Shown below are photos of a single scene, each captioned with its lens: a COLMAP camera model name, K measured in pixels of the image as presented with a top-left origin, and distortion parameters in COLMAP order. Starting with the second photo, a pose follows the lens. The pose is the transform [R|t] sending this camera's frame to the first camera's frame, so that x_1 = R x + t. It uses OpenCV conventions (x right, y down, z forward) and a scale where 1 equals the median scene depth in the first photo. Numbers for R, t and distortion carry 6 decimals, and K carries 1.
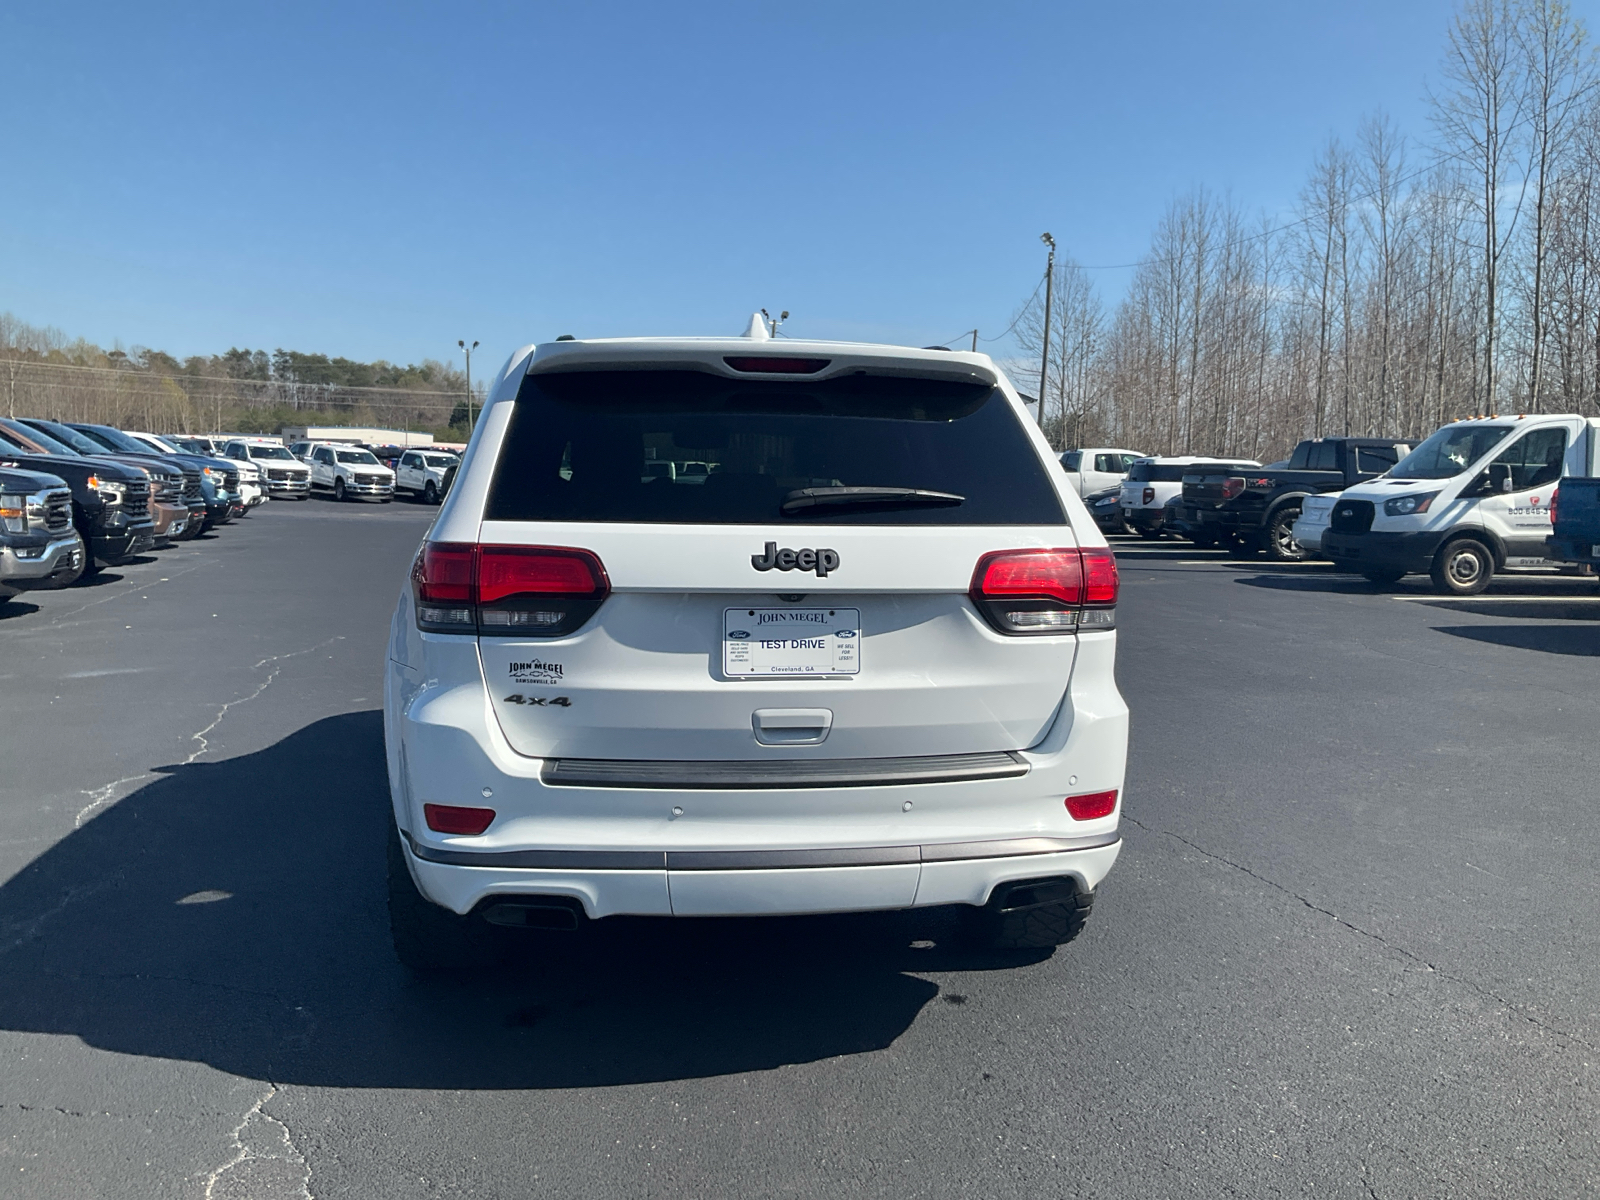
lens RADIAL K [[1312.5, 0, 791.1], [0, 1312.5, 599.2], [0, 0, 1]] dist [0.087431, -0.168506]
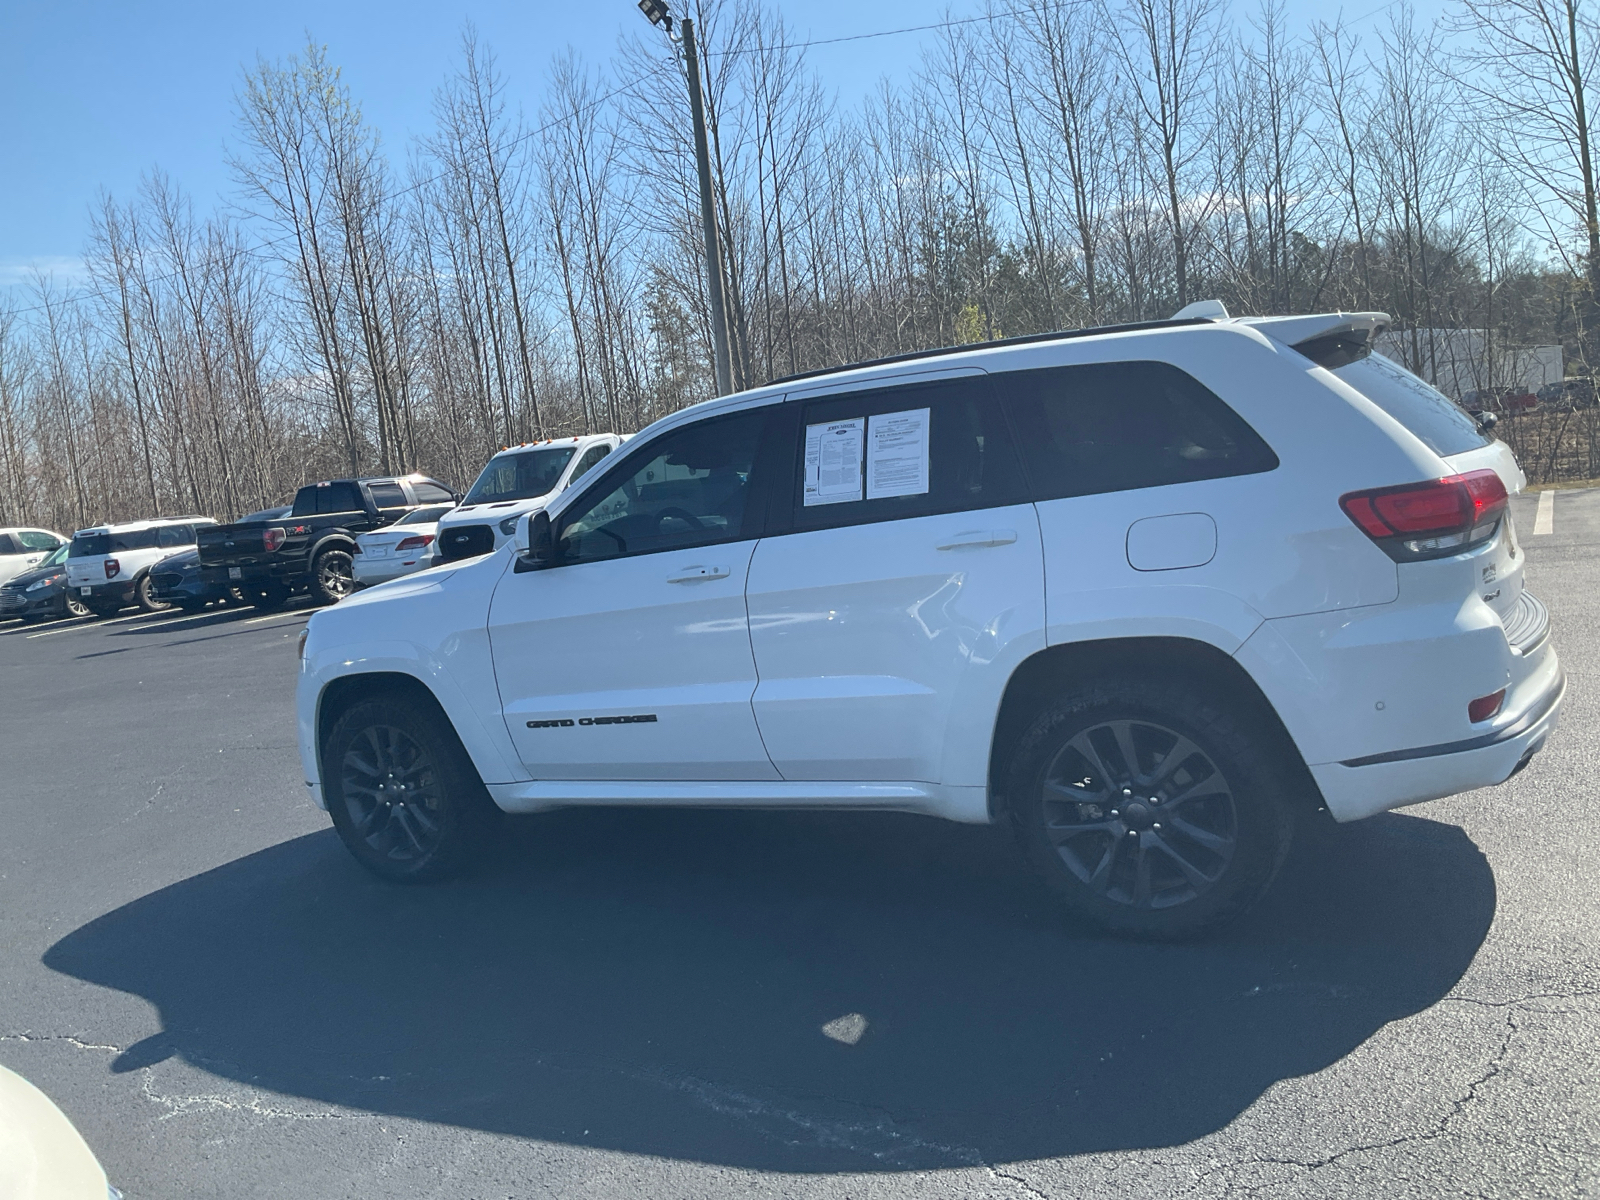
lens RADIAL K [[1312.5, 0, 791.1], [0, 1312.5, 599.2], [0, 0, 1]] dist [0.087431, -0.168506]
pose [[0.608217, -0.169986, 0.775356, -1.532685], [0.203952, 0.977473, 0.054310, -0.119642], [-0.767121, 0.125103, 0.629185, 0.710873]]
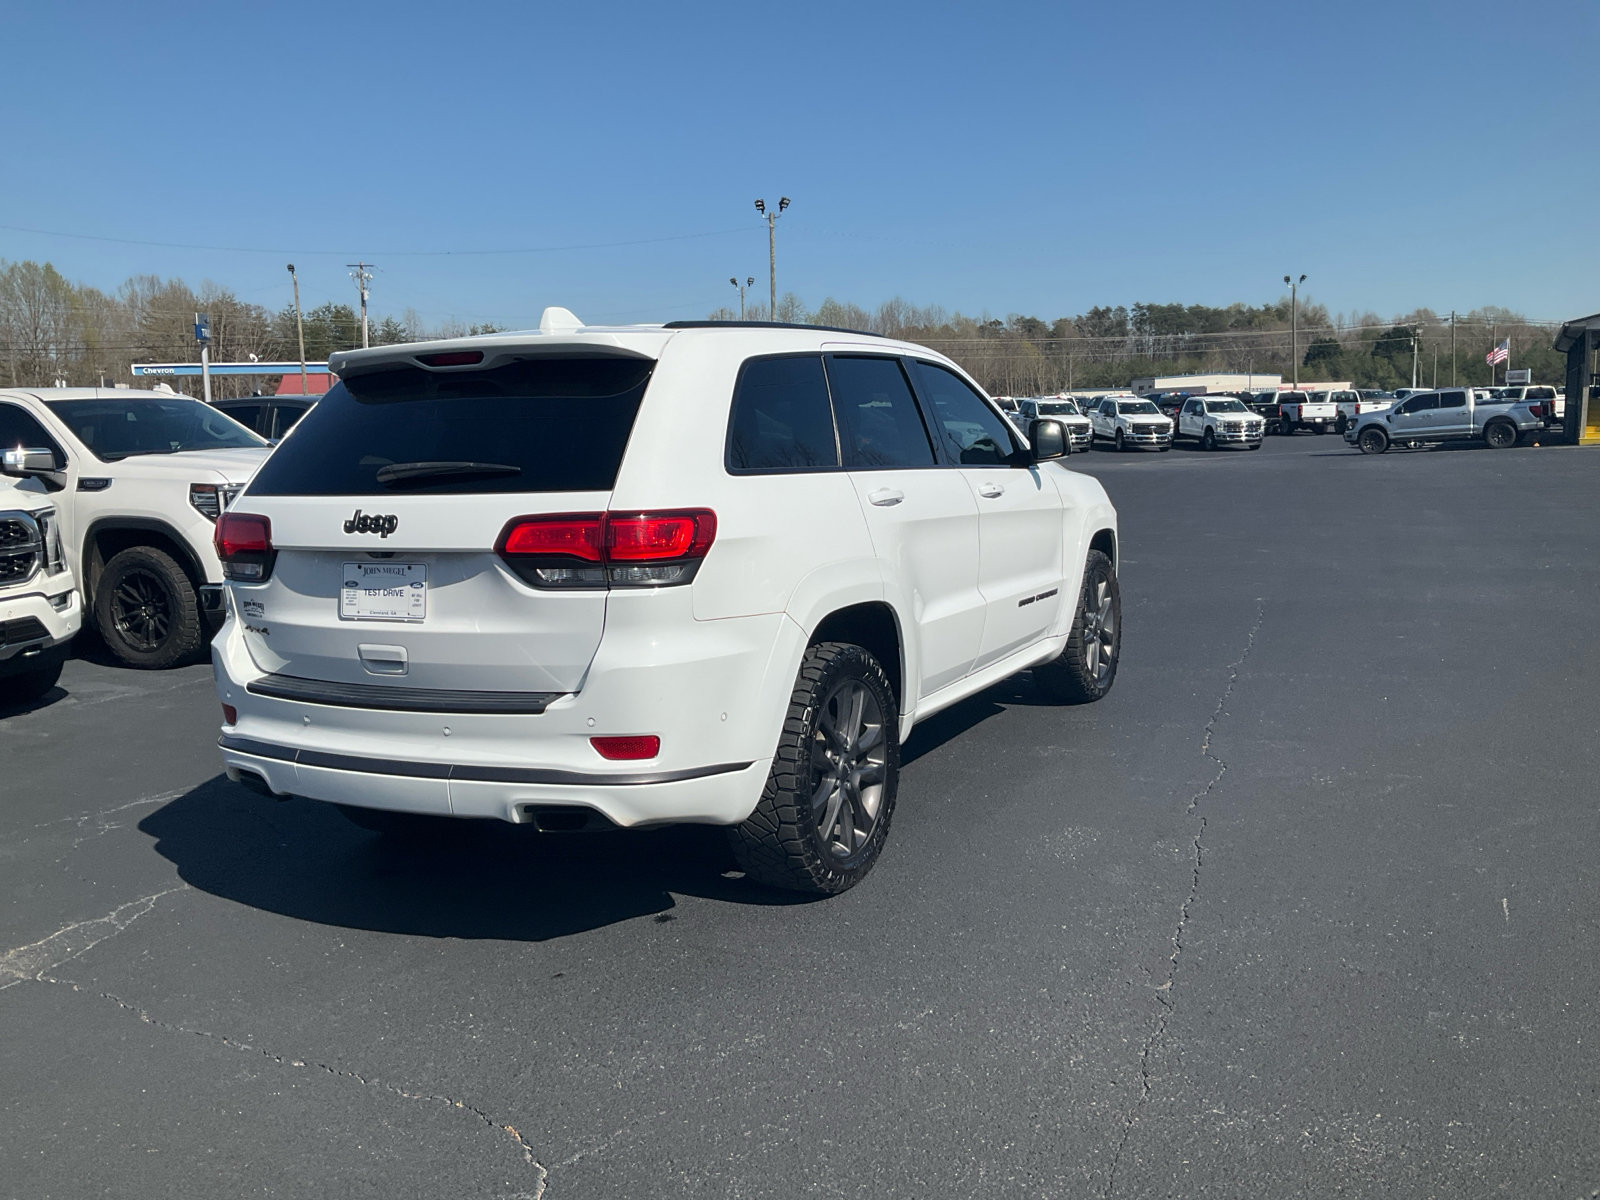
lens RADIAL K [[1312.5, 0, 791.1], [0, 1312.5, 599.2], [0, 0, 1]] dist [0.087431, -0.168506]
pose [[0.815131, 0.027021, -0.578646, 1.018678], [-0.003884, 0.999144, 0.041186, -0.011891], [0.579263, -0.031325, 0.814539, 0.210352]]
